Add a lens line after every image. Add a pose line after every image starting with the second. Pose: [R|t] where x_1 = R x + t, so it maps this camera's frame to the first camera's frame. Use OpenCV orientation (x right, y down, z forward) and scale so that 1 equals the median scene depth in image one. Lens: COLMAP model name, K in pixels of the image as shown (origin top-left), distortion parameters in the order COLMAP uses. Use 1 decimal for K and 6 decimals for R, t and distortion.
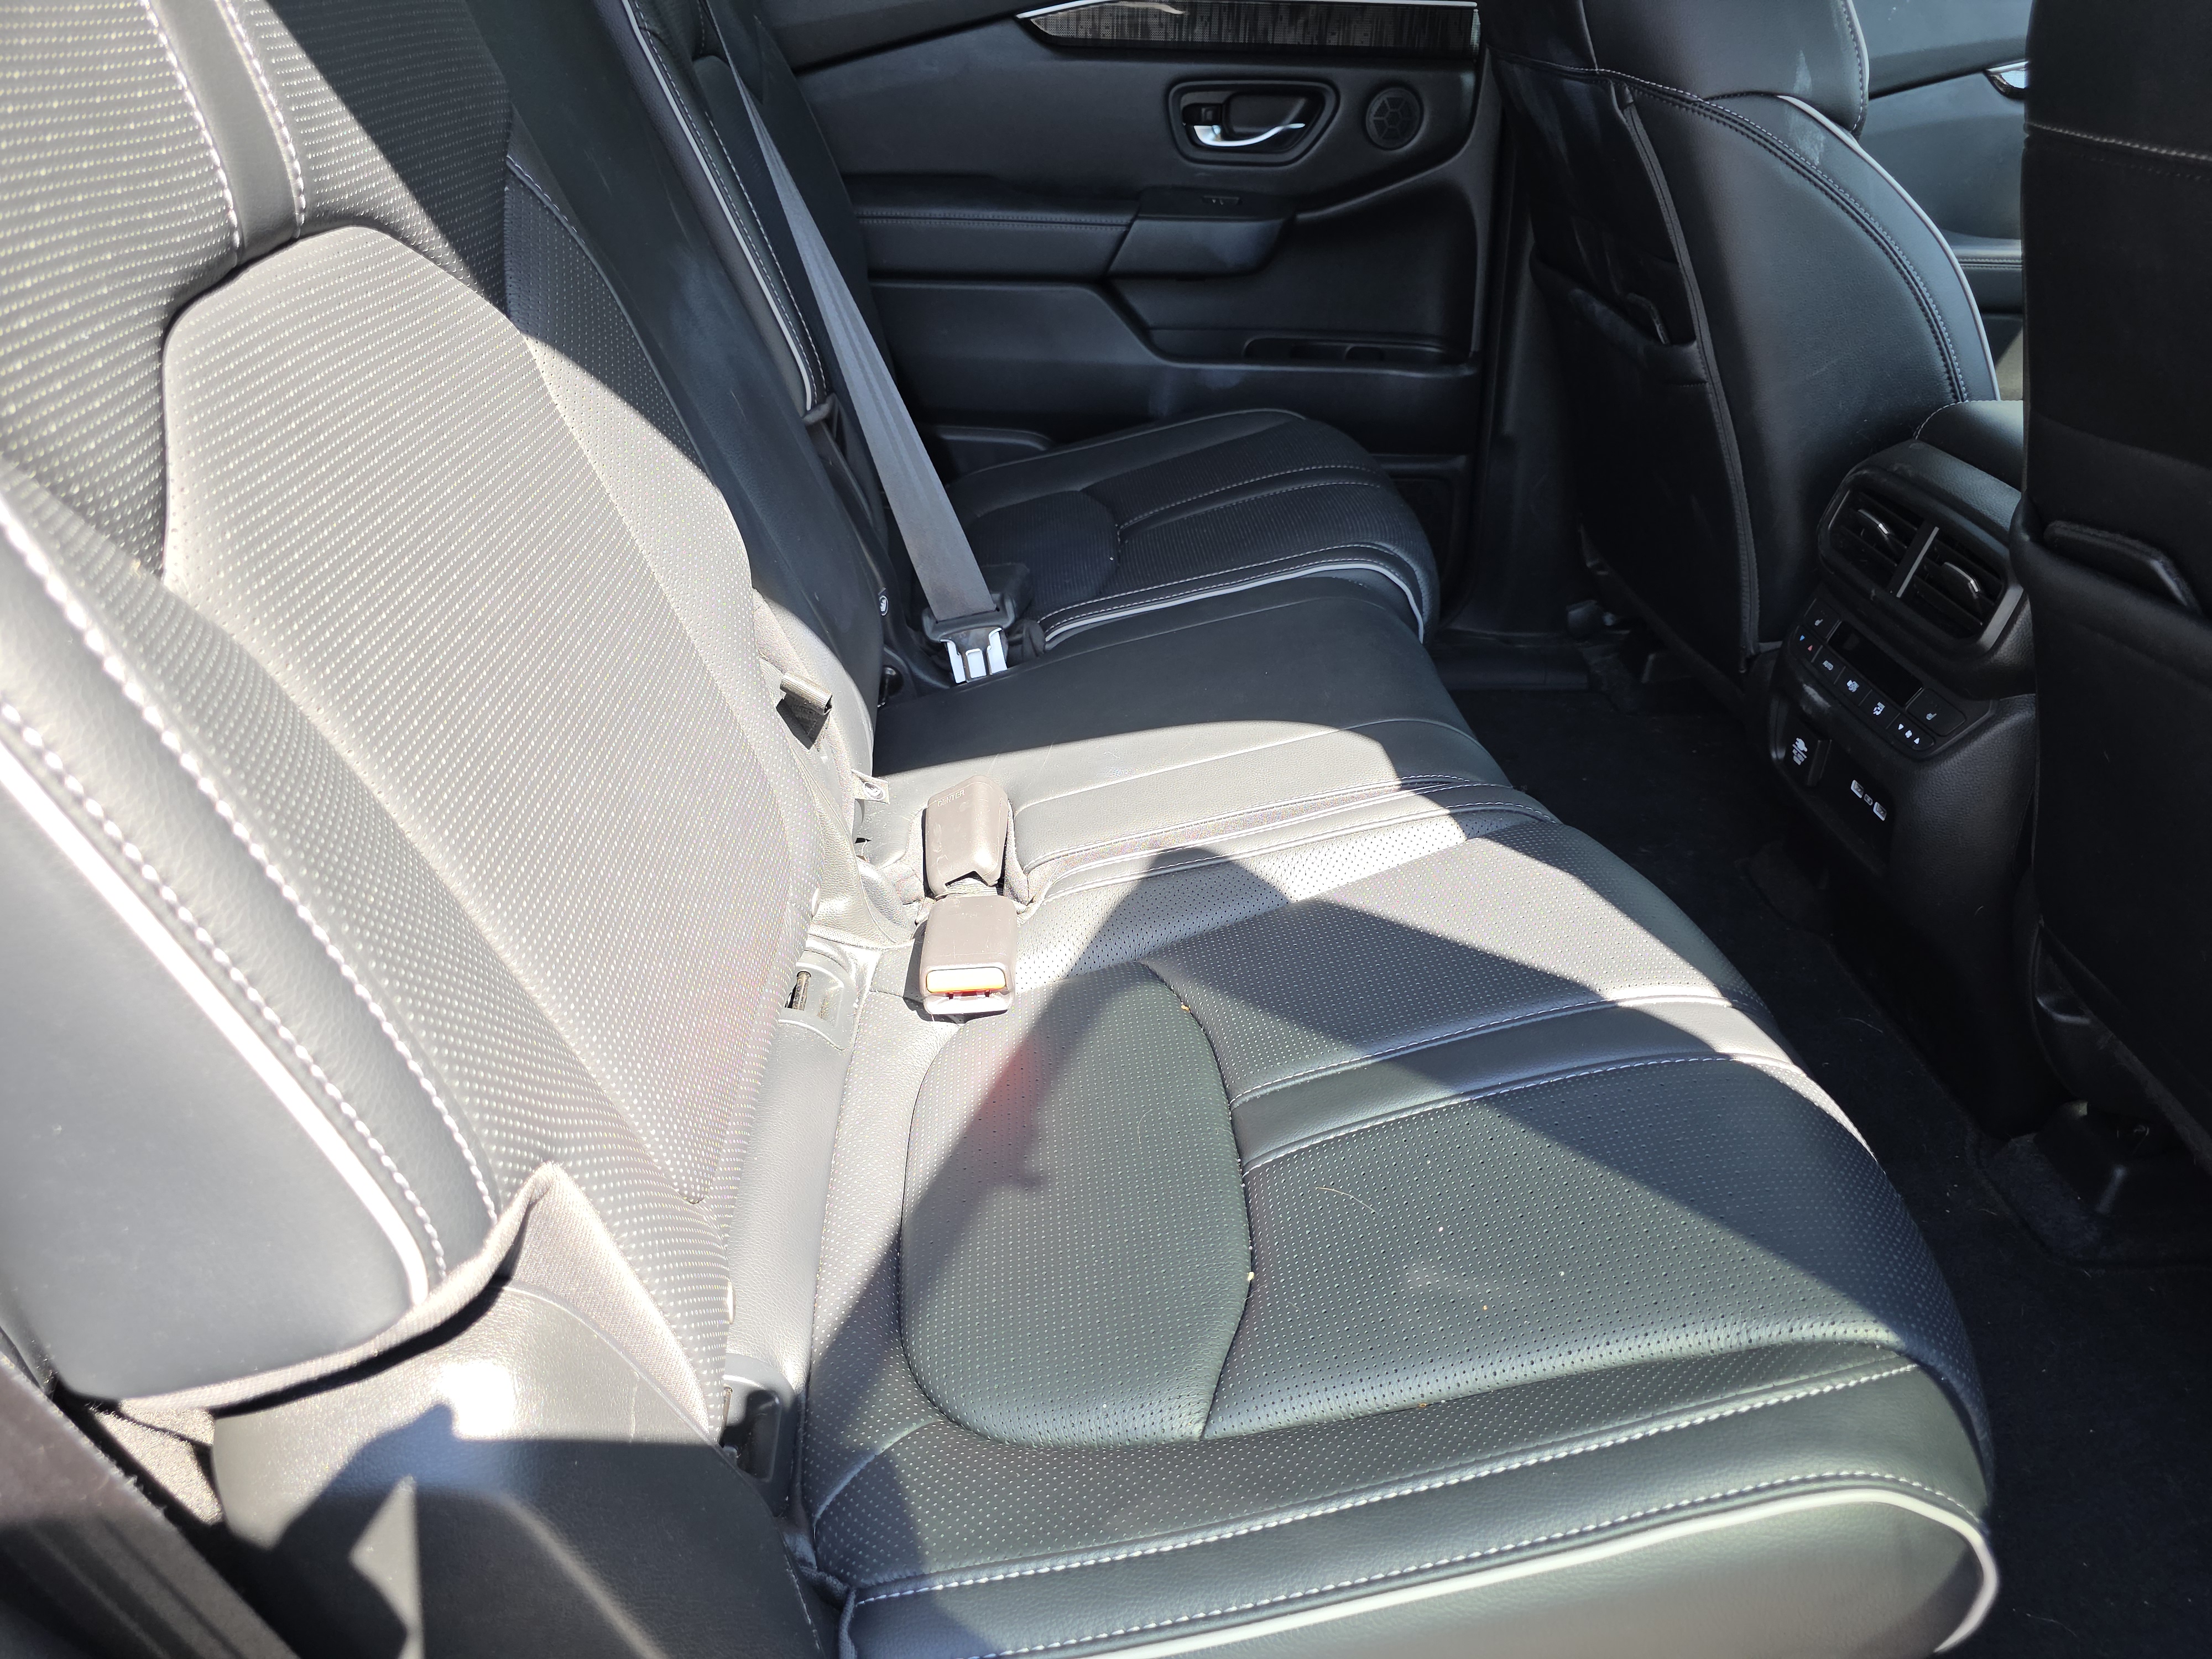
lens RADIAL K [[1534.9, 0, 1123.9], [0, 1534.9, 839.4], [0, 0, 1]] dist [0.015175, -0.001809]
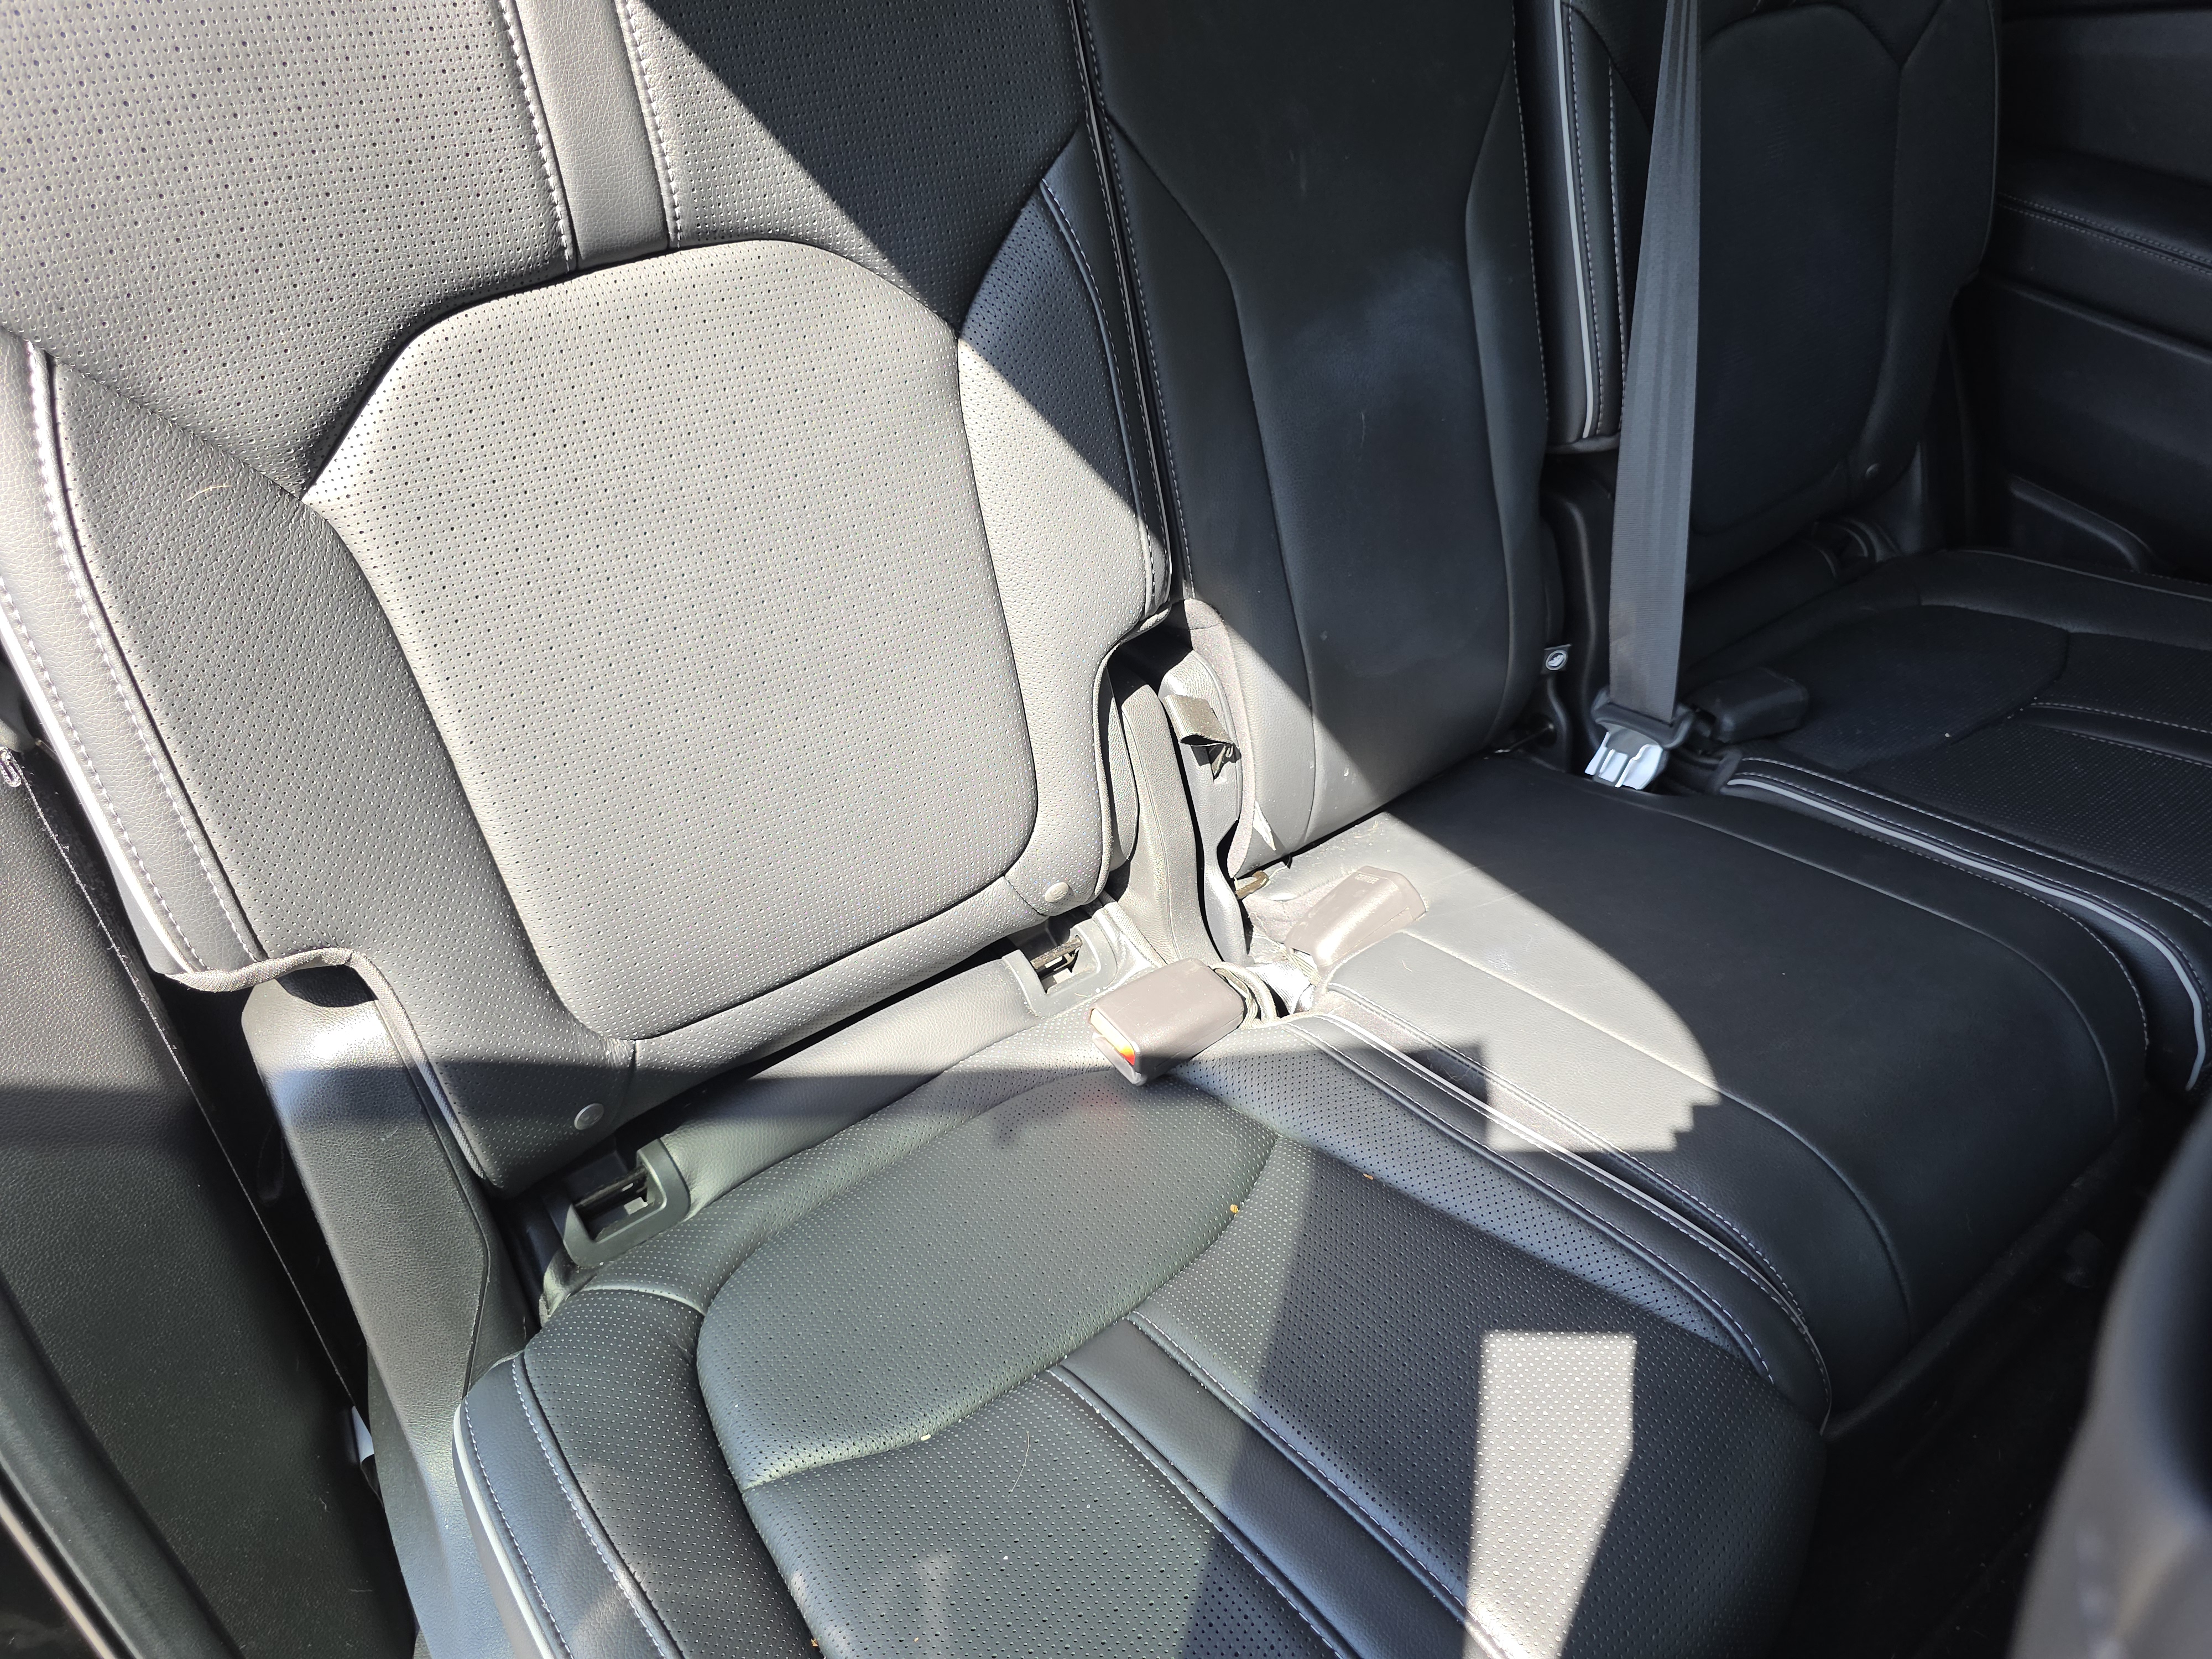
lens RADIAL K [[1534.9, 0, 1123.9], [0, 1534.9, 839.4], [0, 0, 1]] dist [0.015175, -0.001809]
pose [[0.573475, 0.555074, -0.602511, 0.508707], [-0.452807, 0.827680, 0.331529, -0.414824], [0.682709, 0.082698, 0.725995, 0.271704]]
